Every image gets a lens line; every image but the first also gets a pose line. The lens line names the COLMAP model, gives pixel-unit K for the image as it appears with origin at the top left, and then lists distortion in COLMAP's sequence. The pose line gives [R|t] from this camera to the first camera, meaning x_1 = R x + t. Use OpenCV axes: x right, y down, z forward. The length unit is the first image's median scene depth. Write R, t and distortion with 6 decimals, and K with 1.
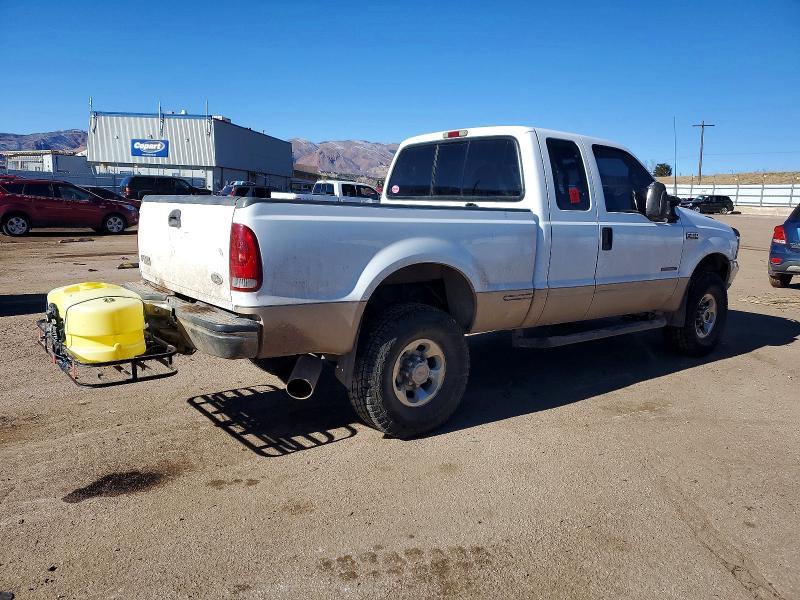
lens RADIAL K [[631.0, 0, 403.3], [0, 631.0, 299.3], [0, 0, 1]] dist [0.016106, 0.010112]
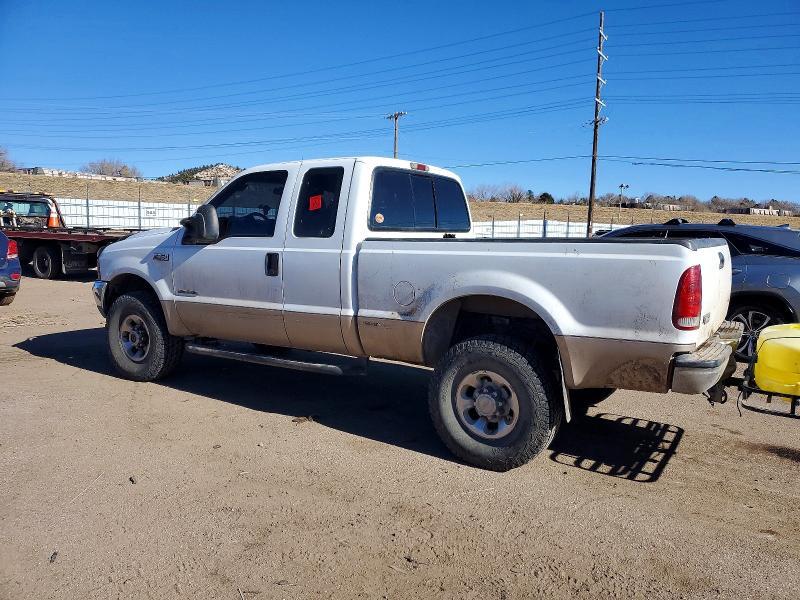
lens RADIAL K [[631.0, 0, 407.3], [0, 631.0, 300.4], [0, 0, 1]] dist [0.016106, 0.010112]
pose [[-0.358654, -0.126151, 0.924907, -0.943670], [0.116985, 0.976940, 0.178611, -0.253721], [-0.926111, 0.172260, -0.335626, 1.504860]]
